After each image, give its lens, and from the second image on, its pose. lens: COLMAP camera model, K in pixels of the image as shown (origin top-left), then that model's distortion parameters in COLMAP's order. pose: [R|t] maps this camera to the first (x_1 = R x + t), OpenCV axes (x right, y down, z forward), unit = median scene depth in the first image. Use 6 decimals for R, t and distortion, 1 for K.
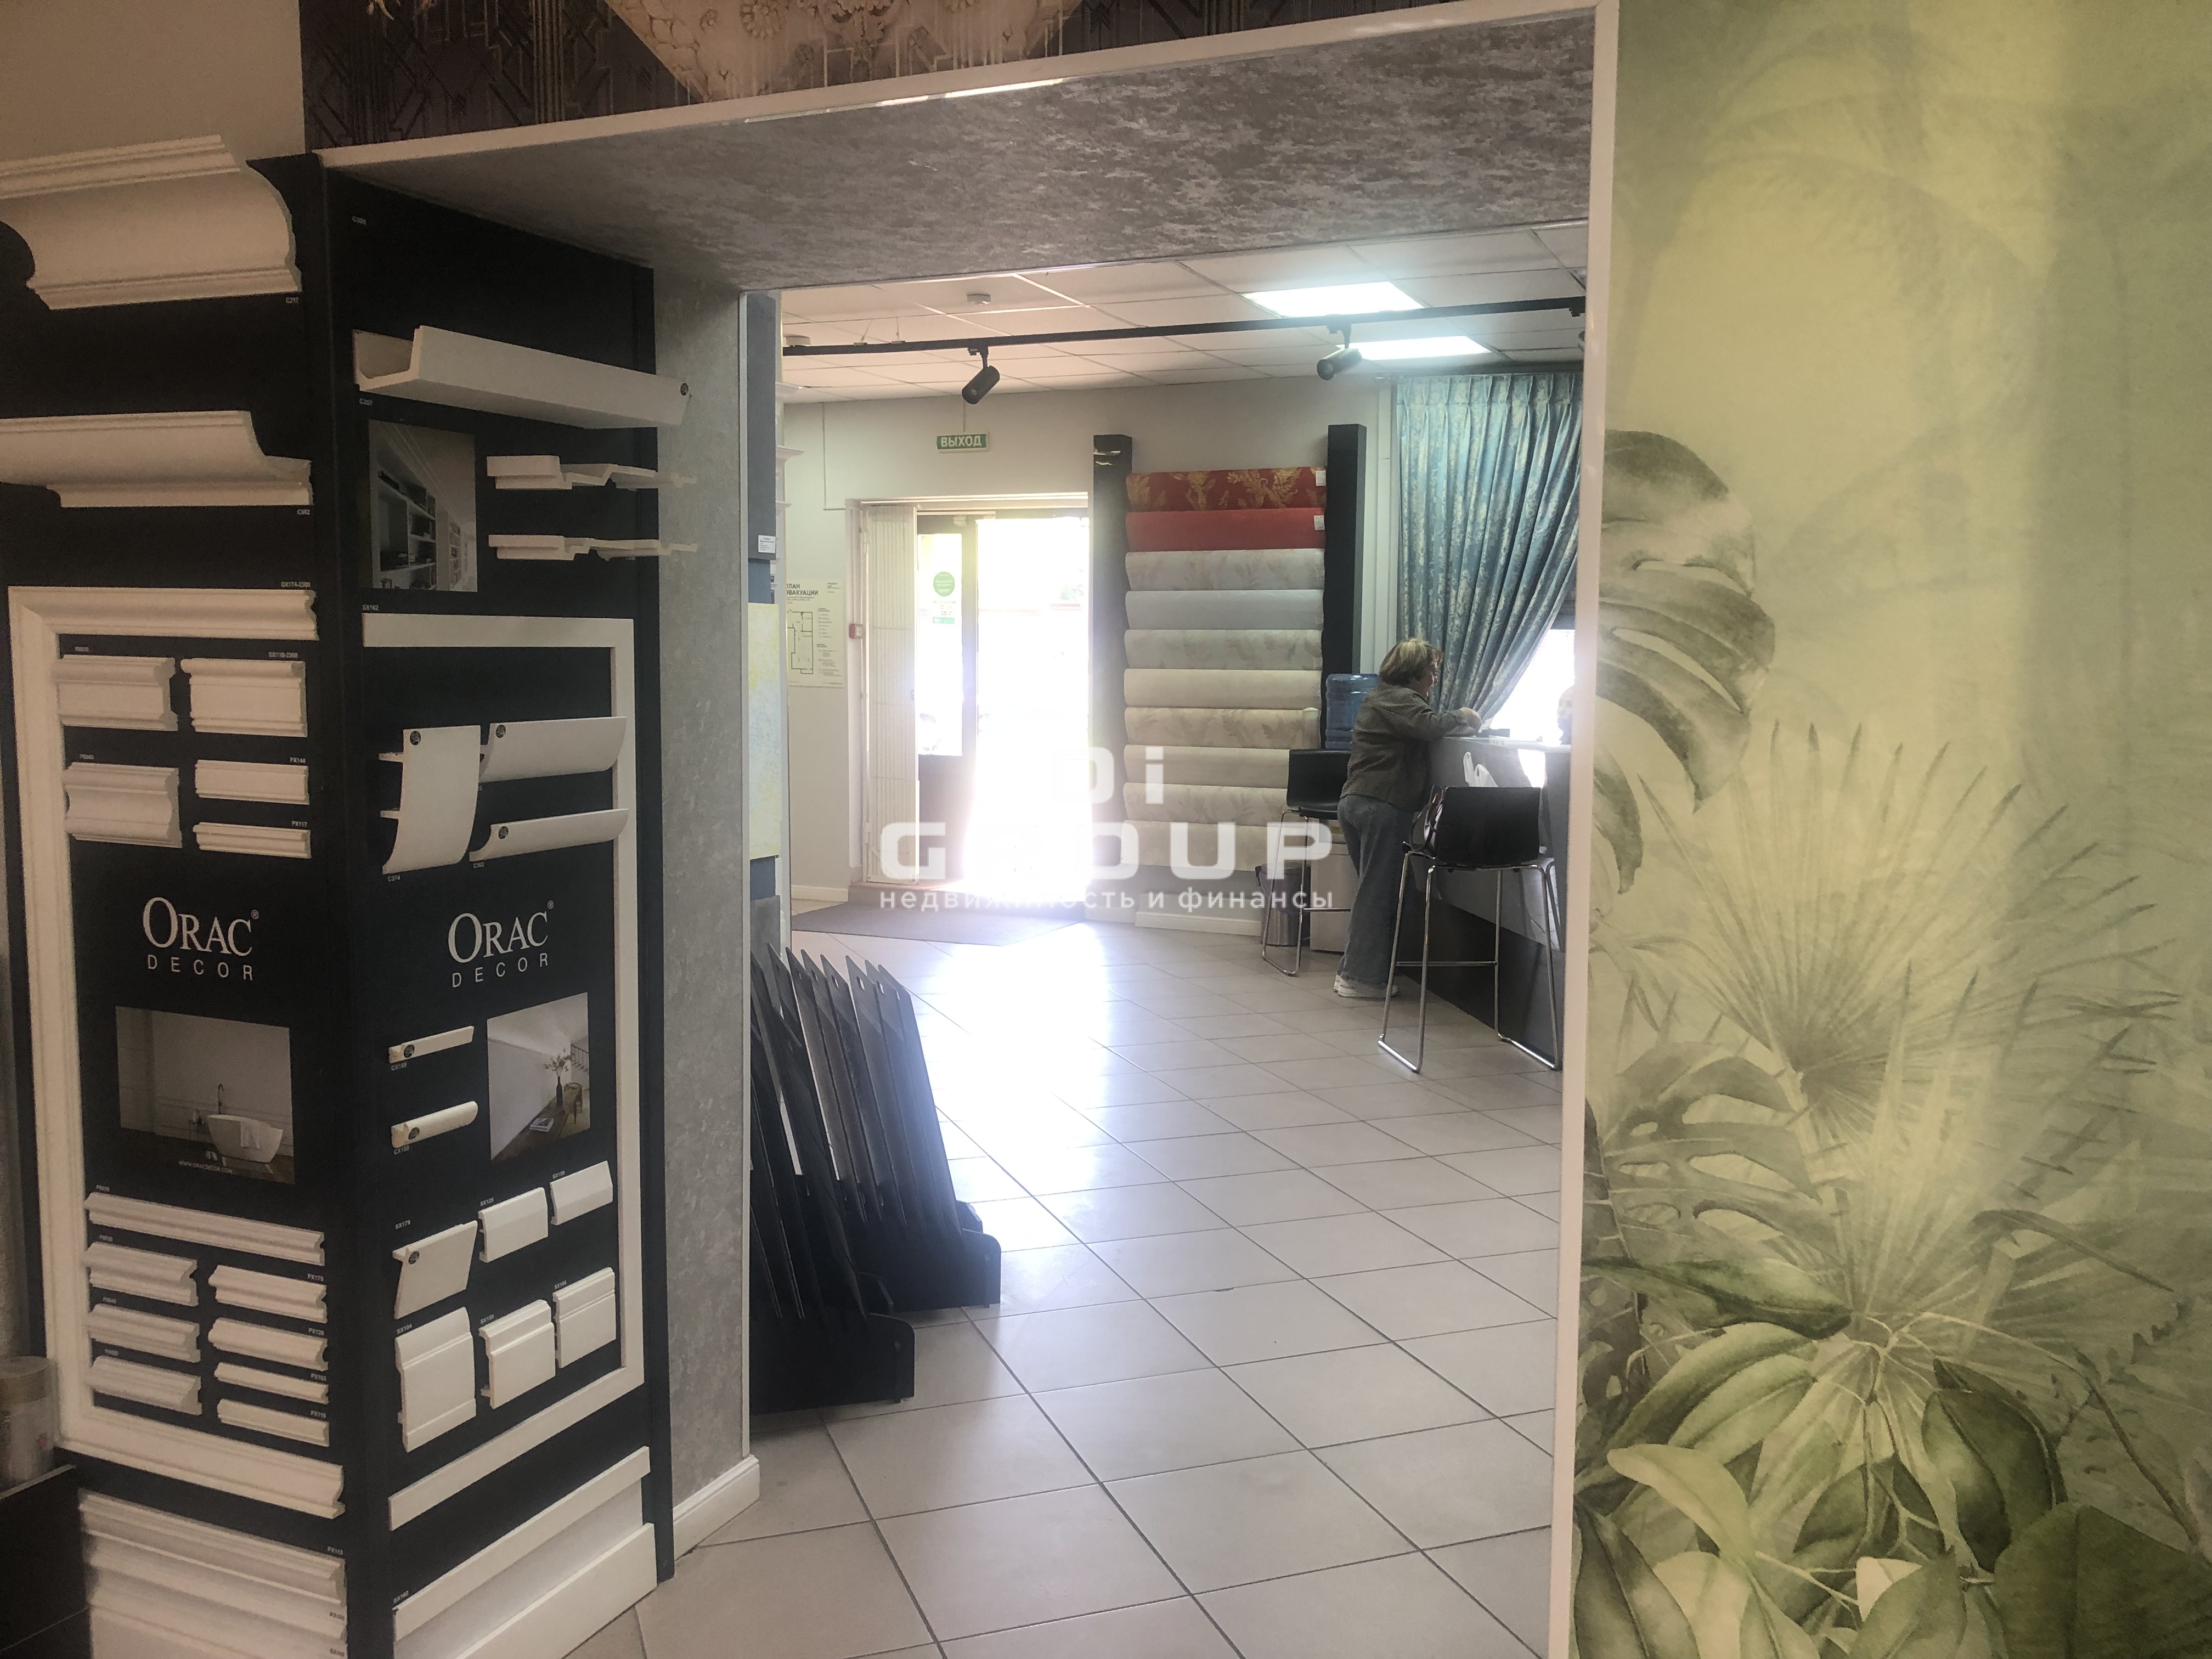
lens RADIAL K [[1817.5, 0, 1108.9], [0, 1817.5, 829.7], [0, 0, 1]] dist [0.008739, 0.002144]
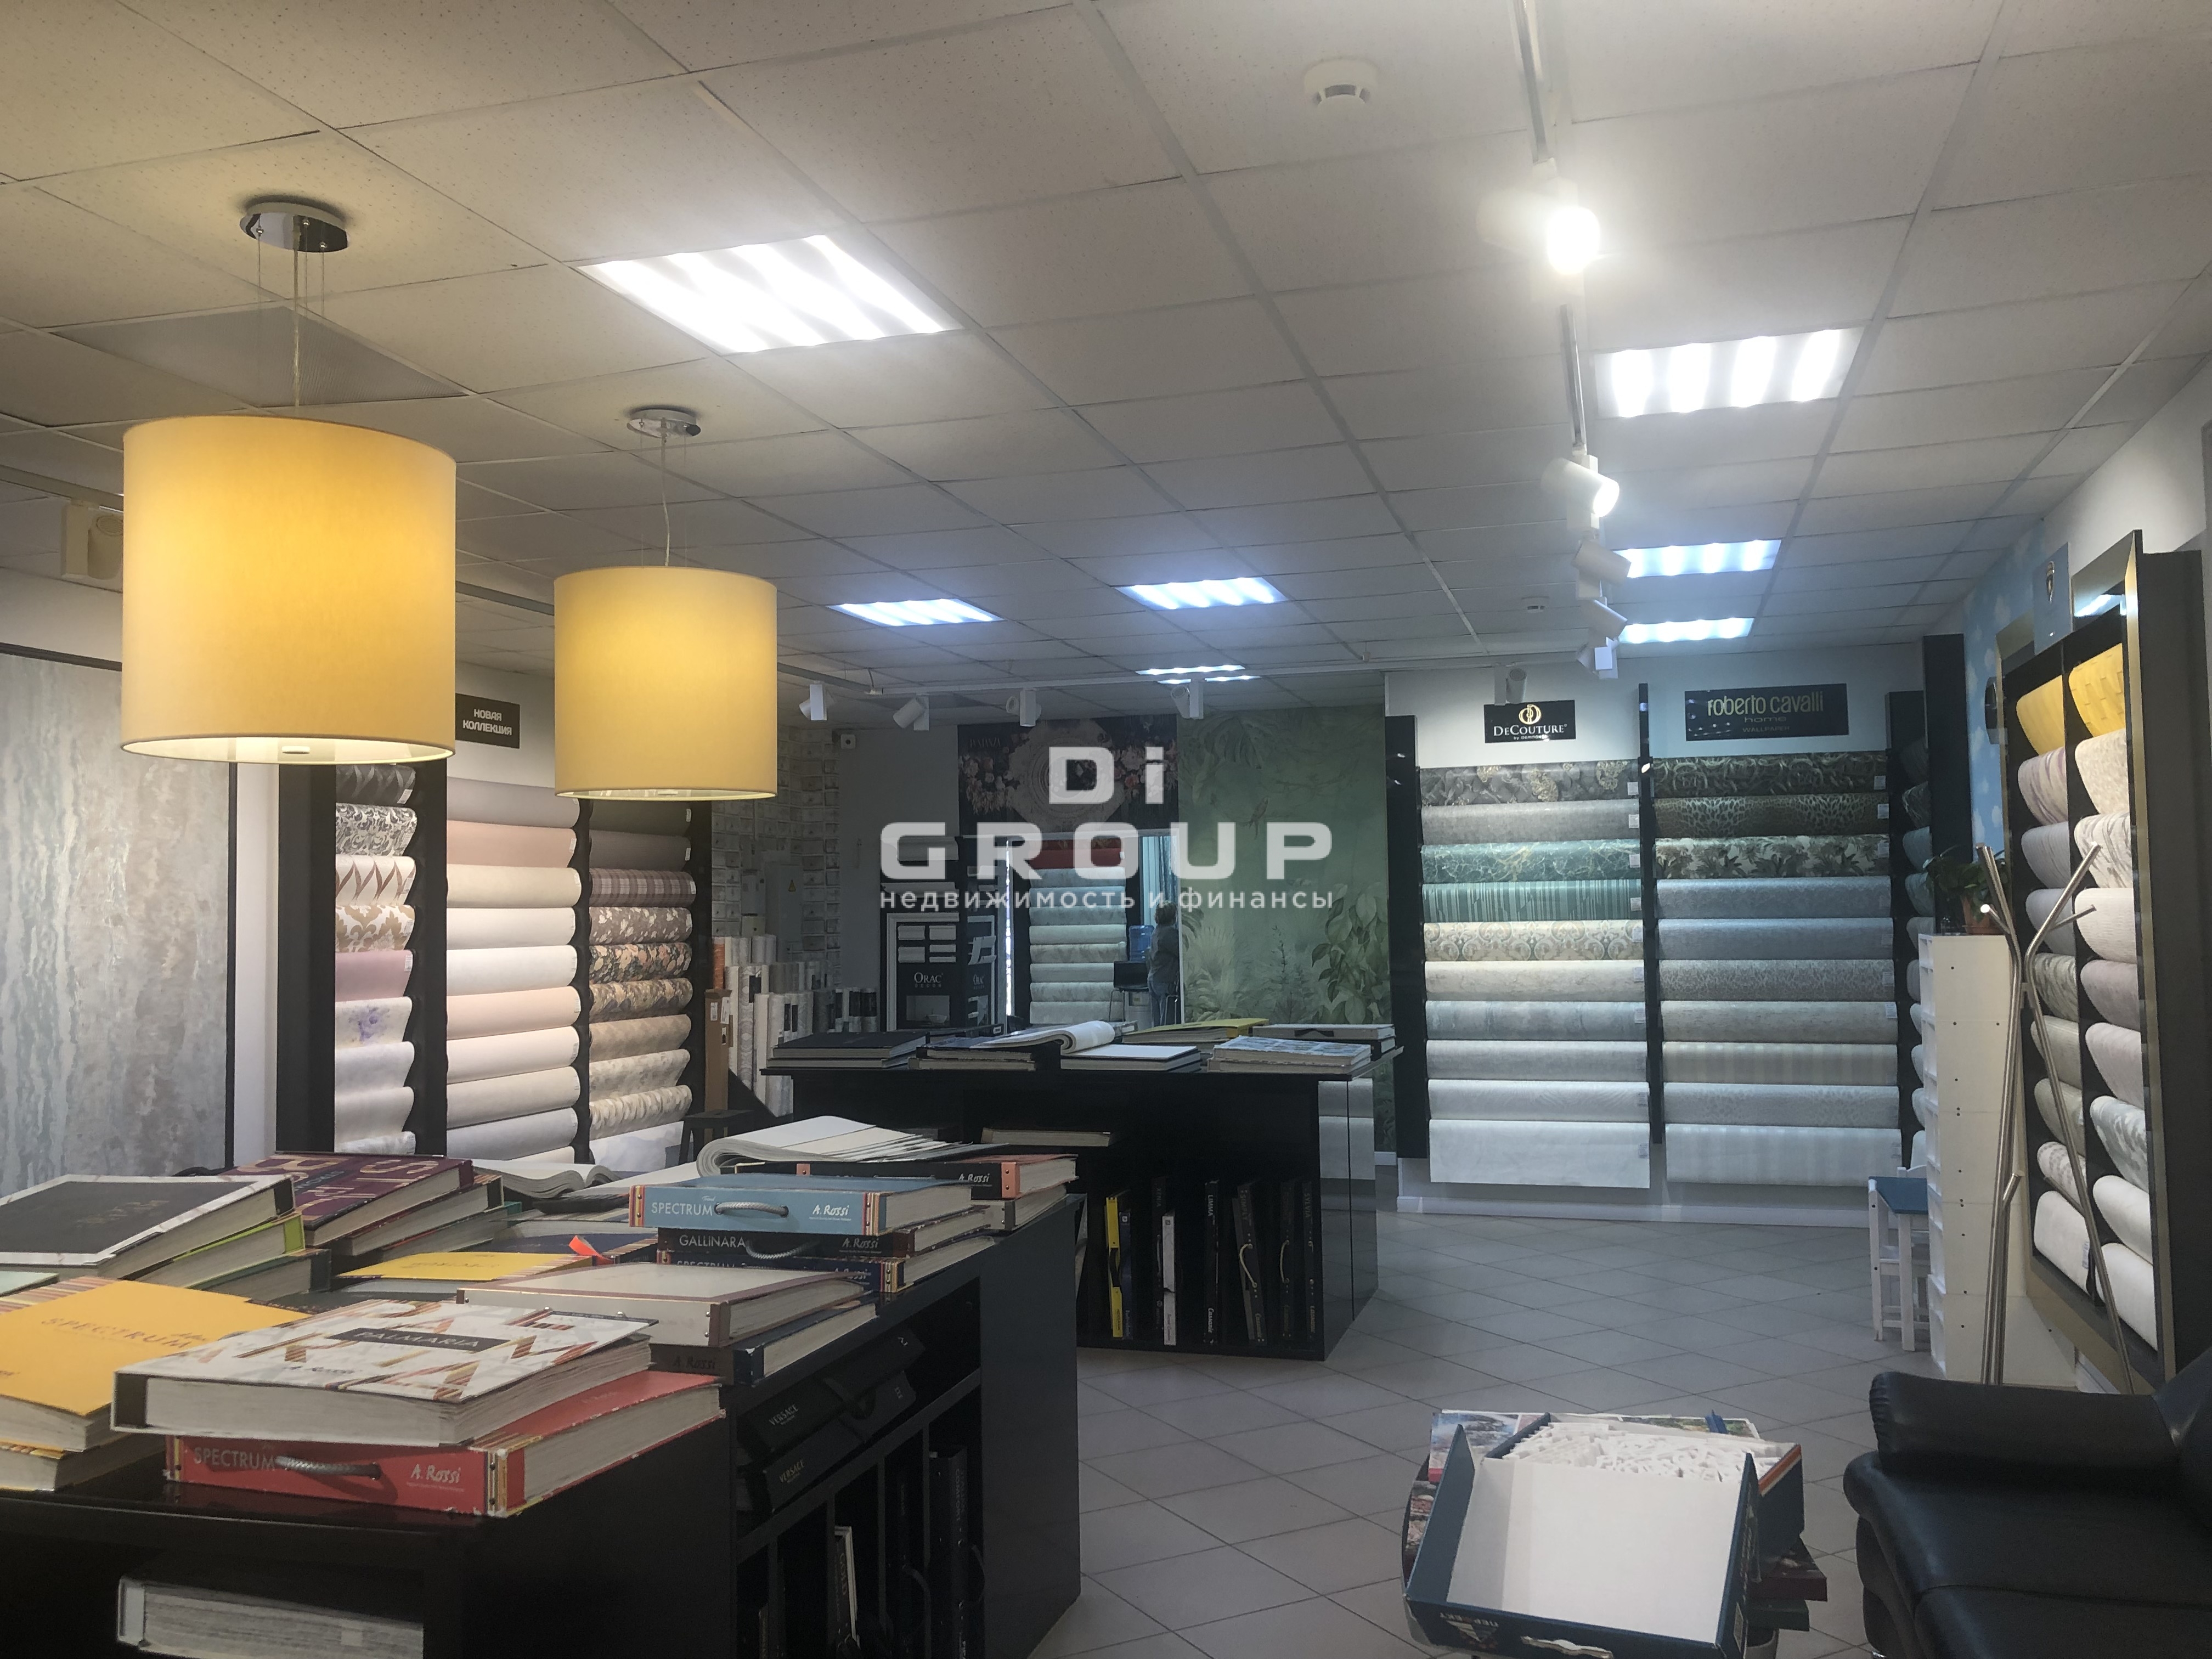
lens RADIAL K [[1817.5, 0, 1106.2], [0, 1817.5, 826.7], [0, 0, 1]] dist [0.008739, 0.002144]
pose [[0.992536, -0.020941, 0.120138, -0.616280], [0.038033, 0.989166, -0.141792, 0.385753], [-0.115867, 0.145303, 0.982579, -4.245131]]
